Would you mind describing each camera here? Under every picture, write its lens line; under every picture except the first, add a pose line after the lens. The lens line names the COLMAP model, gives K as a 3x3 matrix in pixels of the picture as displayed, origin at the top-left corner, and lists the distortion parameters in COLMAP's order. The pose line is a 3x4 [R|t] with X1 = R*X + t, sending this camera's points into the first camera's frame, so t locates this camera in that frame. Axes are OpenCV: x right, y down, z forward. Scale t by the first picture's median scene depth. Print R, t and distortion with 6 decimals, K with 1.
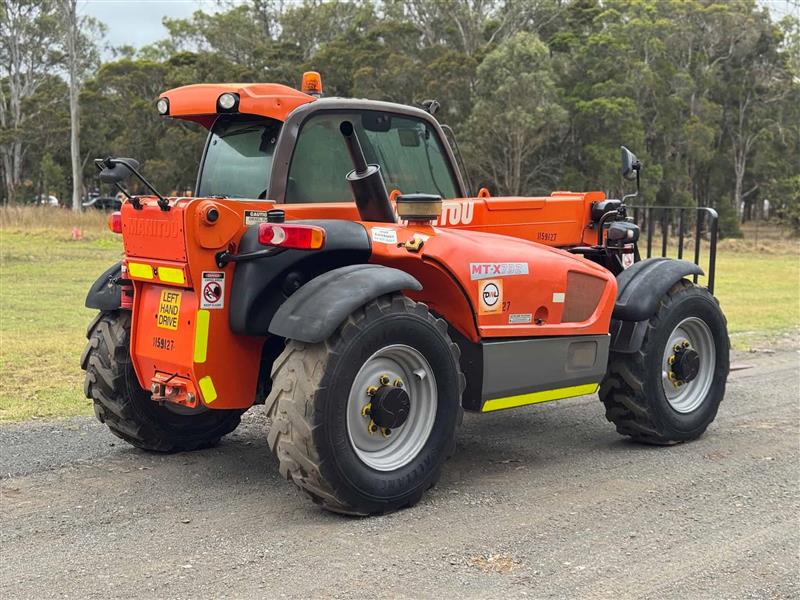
lens RADIAL K [[1118.1, 0, 400.0], [0, 1118.1, 300.0], [0, 0, 1]] dist [0.157238, -0.071135]
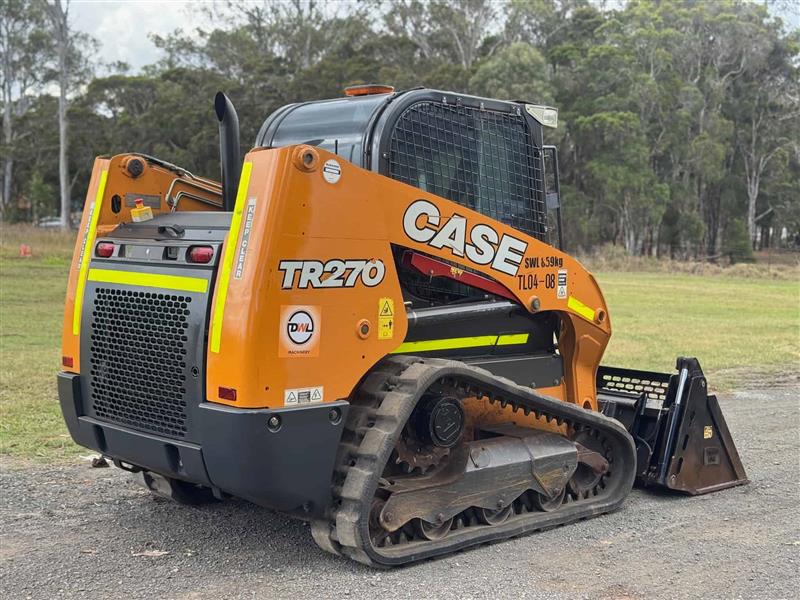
lens RADIAL K [[1118.1, 0, 400.0], [0, 1118.1, 300.0], [0, 0, 1]] dist [0.157238, -0.071135]
pose [[0.999836, 0.006628, -0.016825, 0.024517], [-0.006997, 0.999735, -0.021954, -0.001149], [0.016675, 0.022068, 0.999617, 0.057876]]
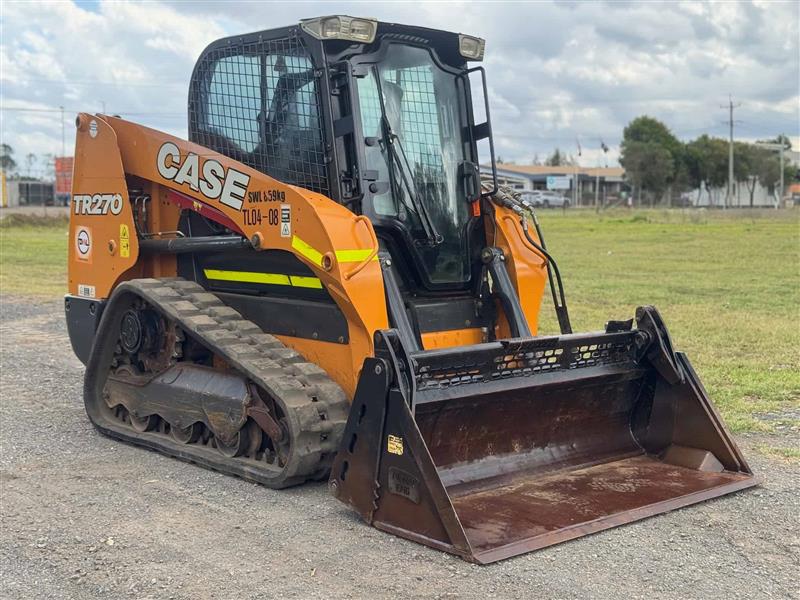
lens RADIAL K [[1118.1, 0, 400.0], [0, 1118.1, 300.0], [0, 0, 1]] dist [0.157238, -0.071135]
pose [[-0.058674, 0.067664, -0.995981, 1.431903], [-0.080649, 0.994118, 0.072288, -0.065639], [0.995014, 0.084567, -0.052871, 1.650532]]
